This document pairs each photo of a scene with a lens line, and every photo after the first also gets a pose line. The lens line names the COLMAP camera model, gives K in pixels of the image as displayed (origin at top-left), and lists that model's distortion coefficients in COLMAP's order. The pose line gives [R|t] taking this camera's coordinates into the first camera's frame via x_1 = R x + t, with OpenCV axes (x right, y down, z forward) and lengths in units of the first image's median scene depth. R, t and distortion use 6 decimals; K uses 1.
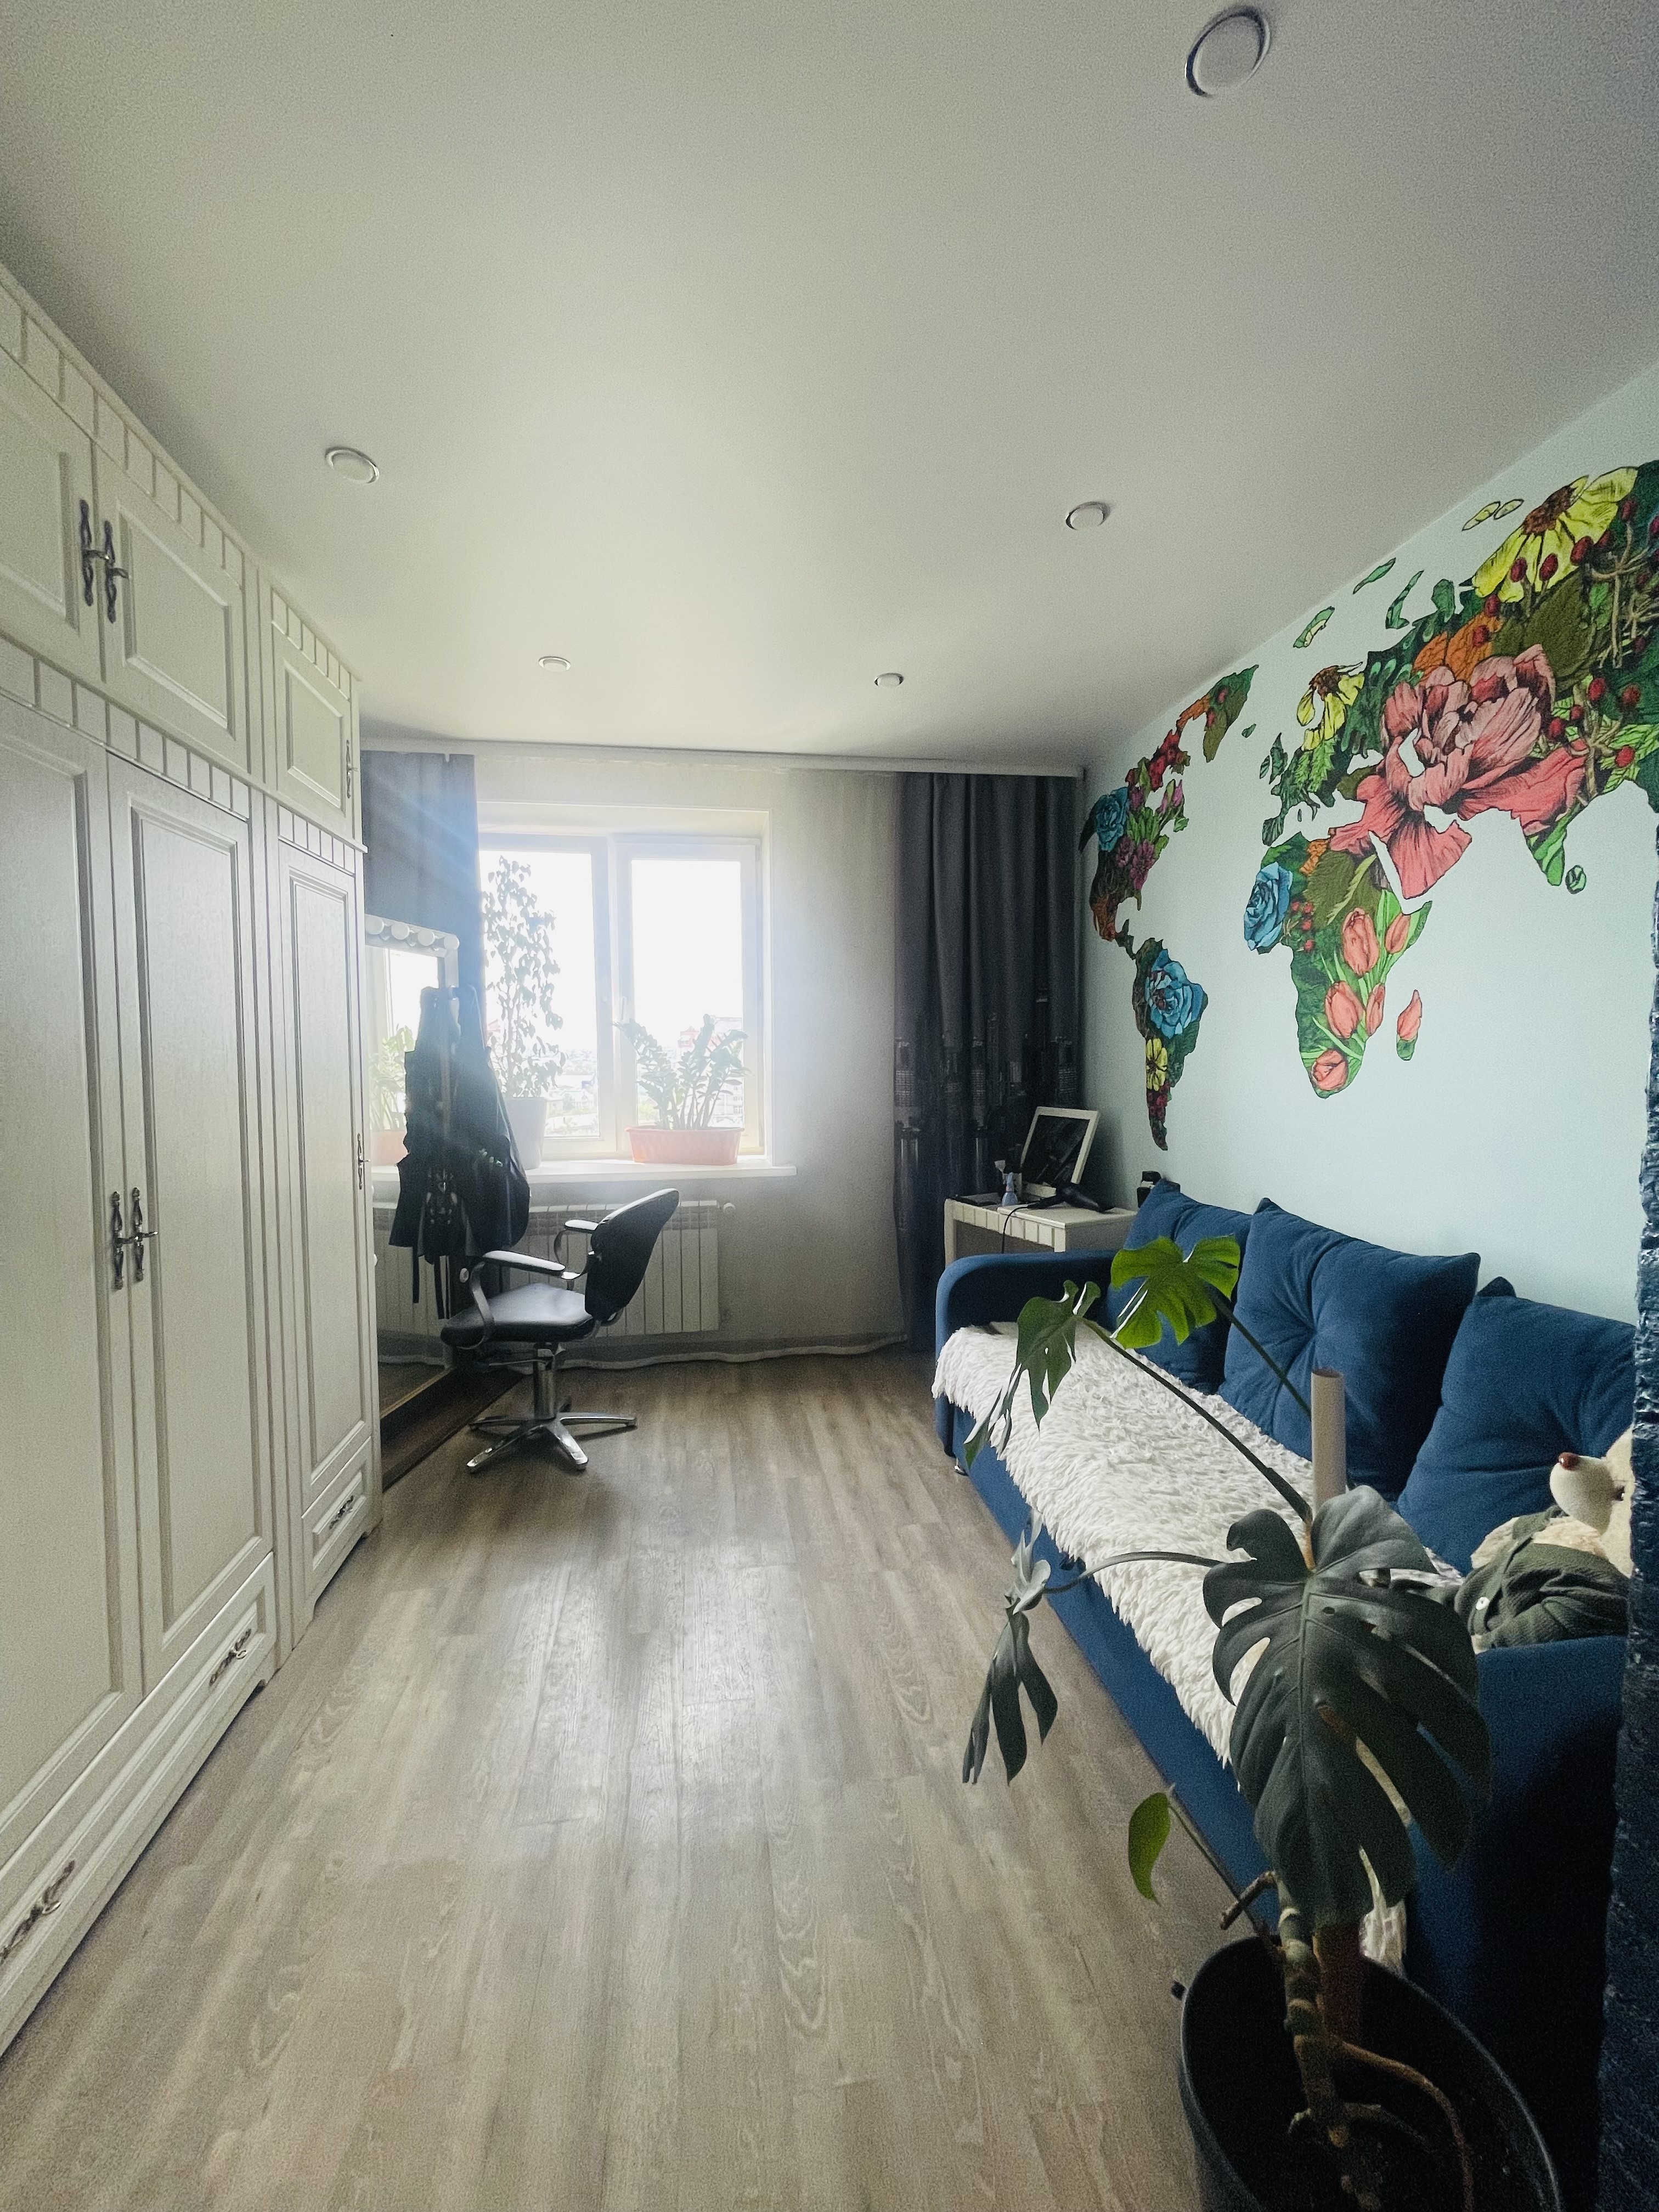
lens RADIAL K [[891.8, 0, 827.0], [0, 891.8, 1096.3], [0, 0, 1]] dist [-0.008419, 0.004828]
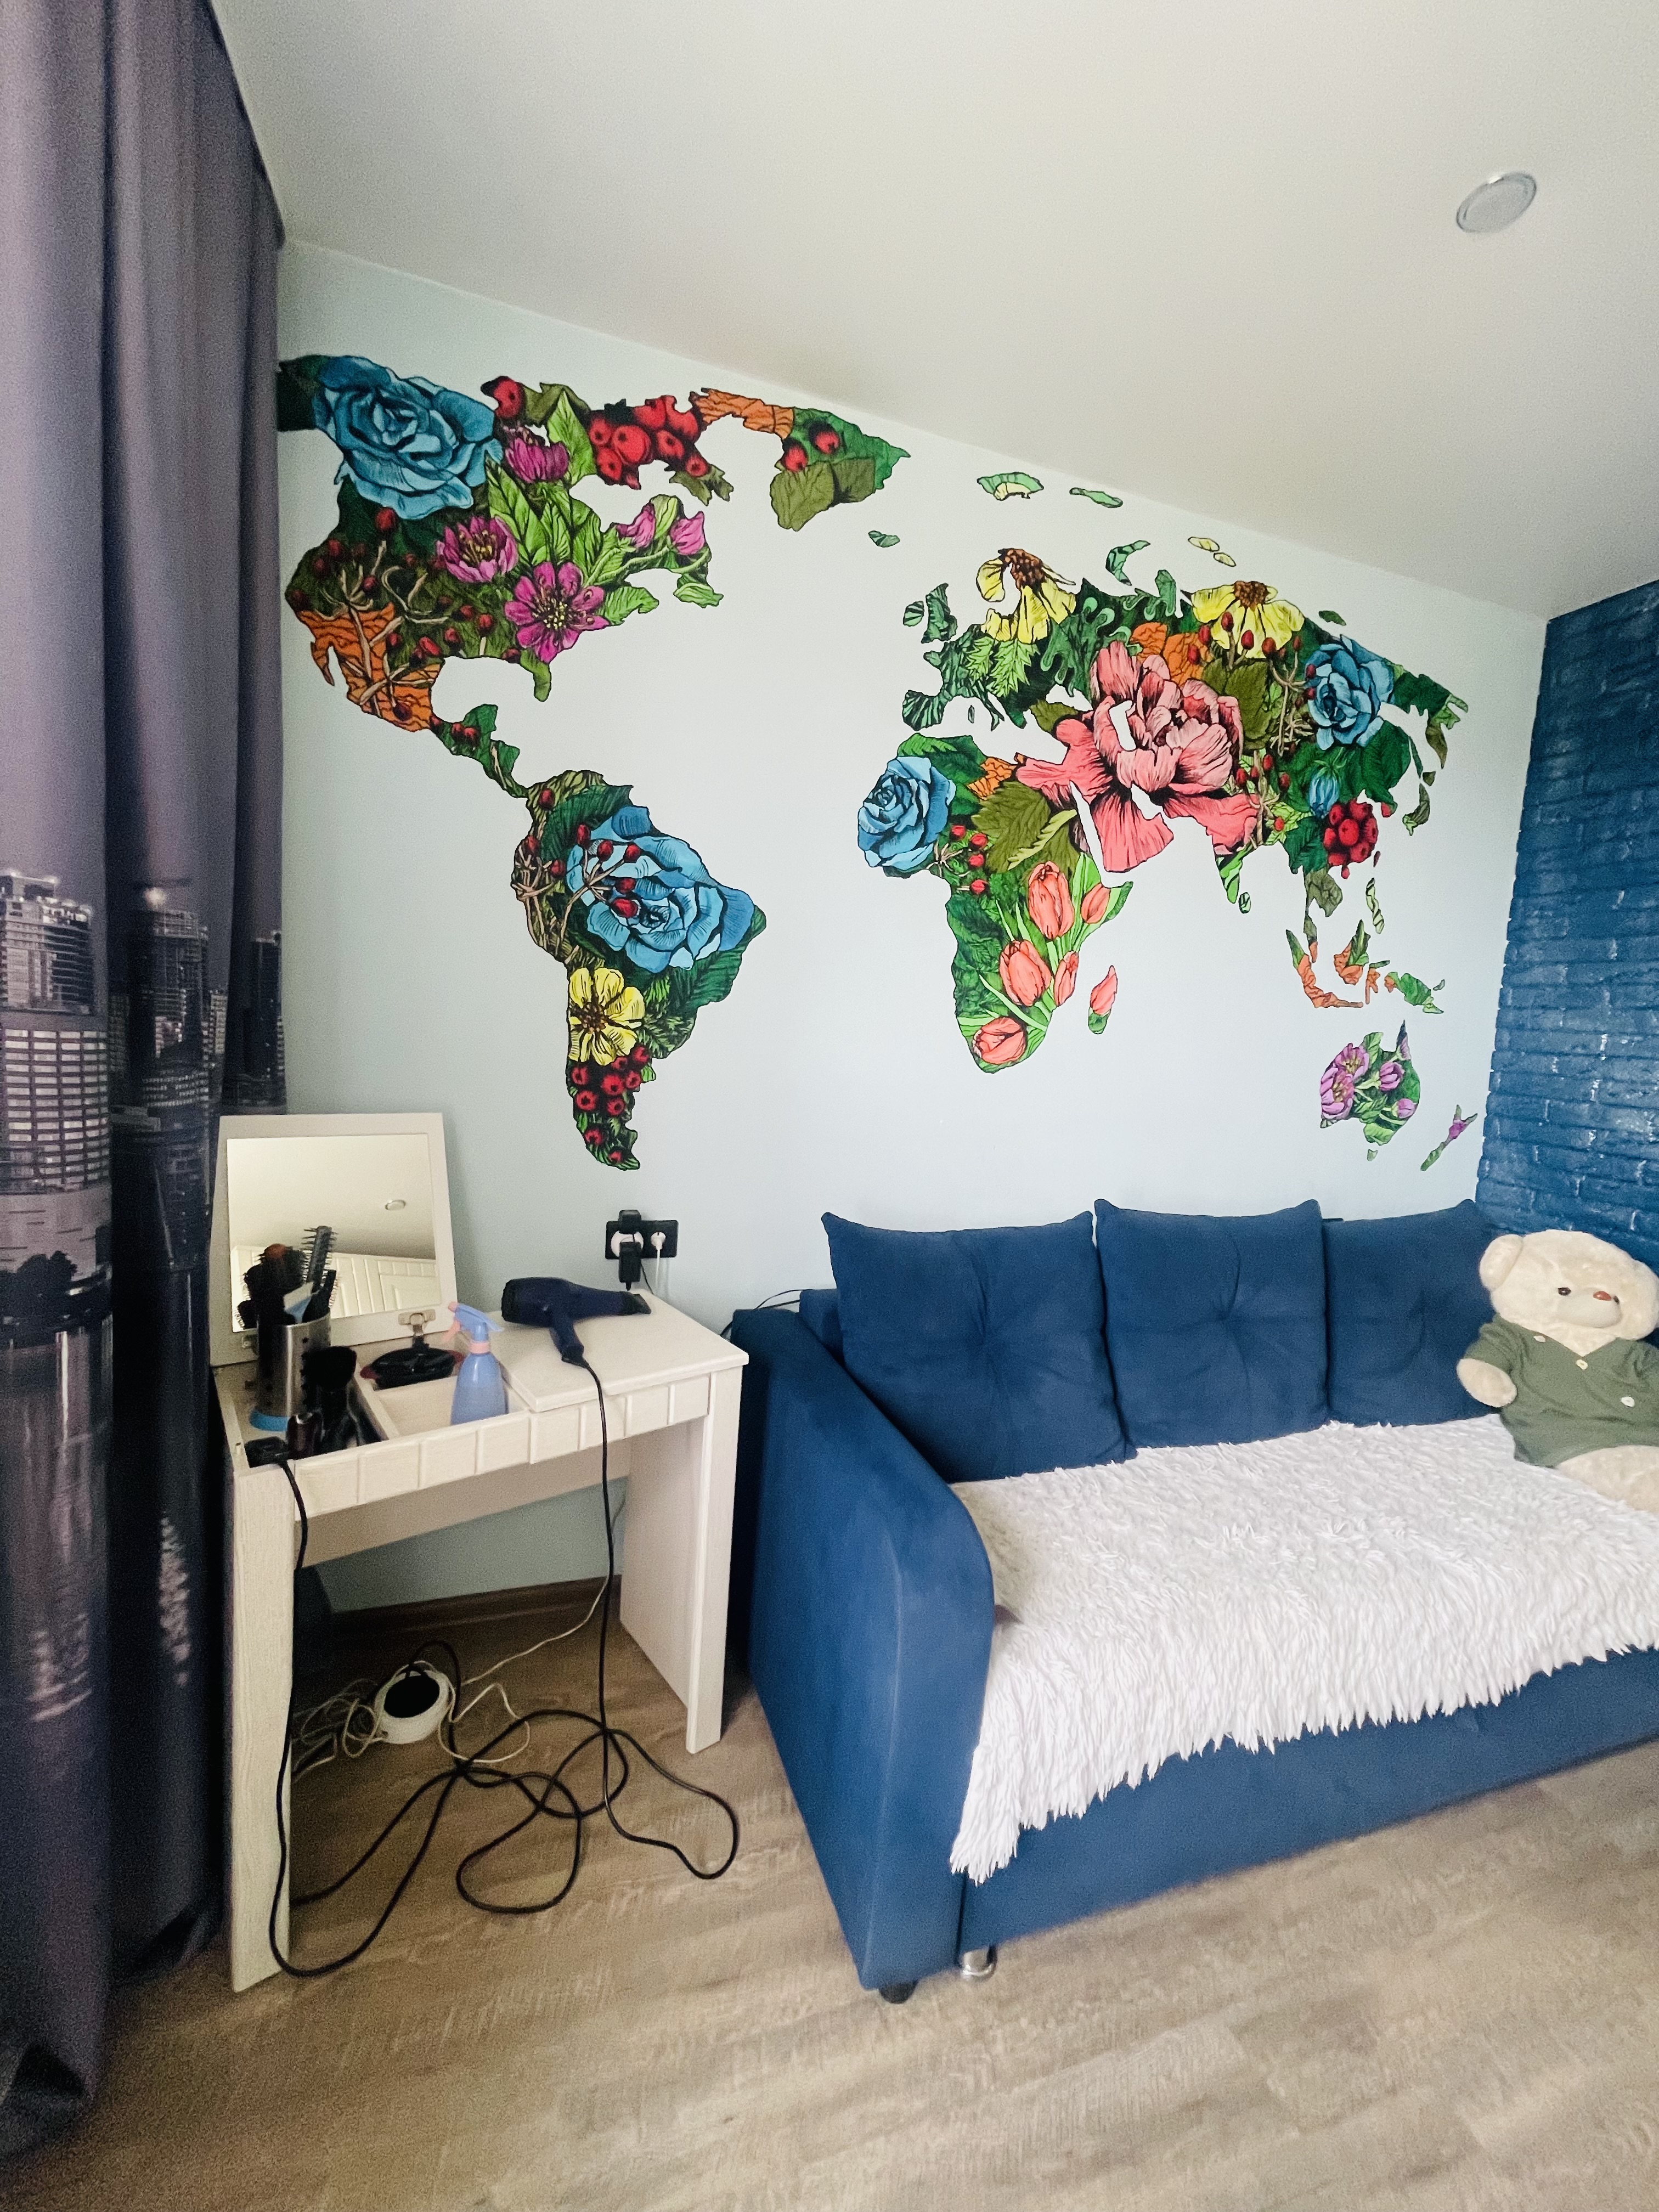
lens RADIAL K [[891.8, 0, 827.3], [0, 891.8, 1096.5], [0, 0, 1]] dist [-0.008419, 0.004828]
pose [[-0.174520, -0.095197, 0.980041, -0.235633], [-0.012794, 0.995451, 0.094416, -0.049903], [-0.984570, 0.003939, -0.174944, 1.196249]]
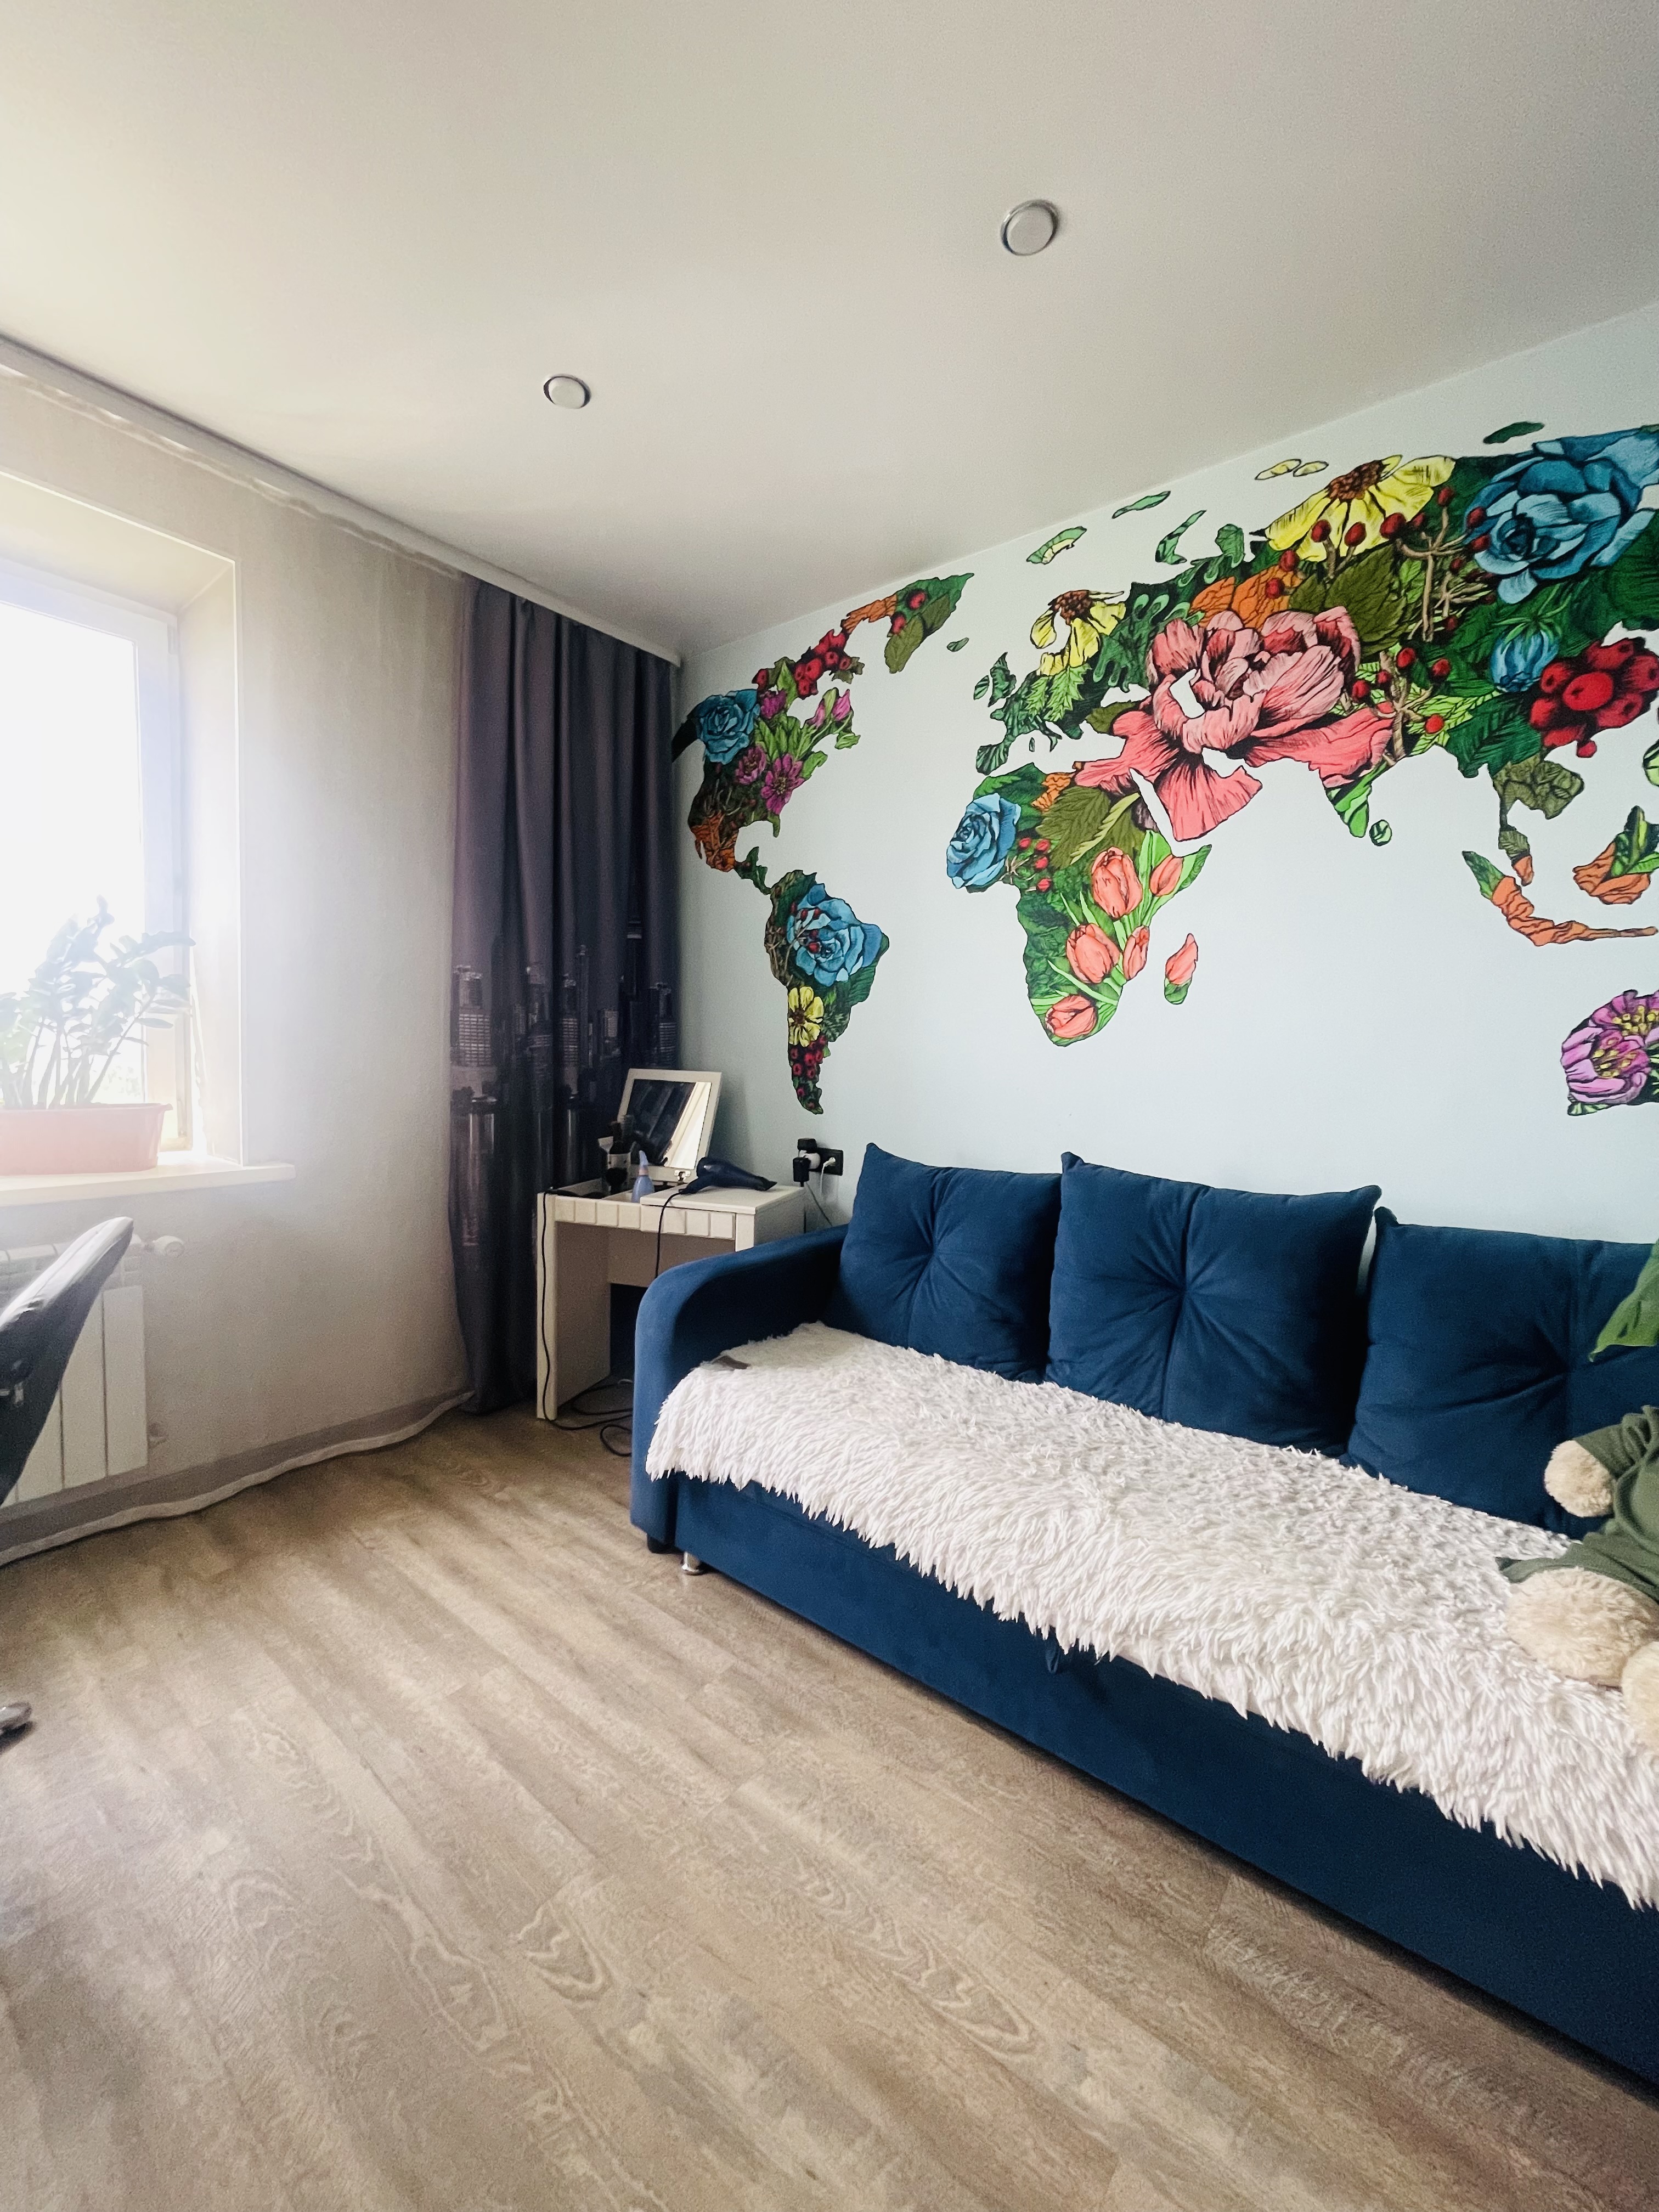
lens RADIAL K [[891.8, 0, 826.7], [0, 891.8, 1097.5], [0, 0, 1]] dist [-0.008419, 0.004828]
pose [[0.737822, -0.015908, 0.674808, -0.252217], [0.005840, 0.999835, 0.017185, 0.035608], [-0.674970, -0.008738, 0.737794, 0.426732]]
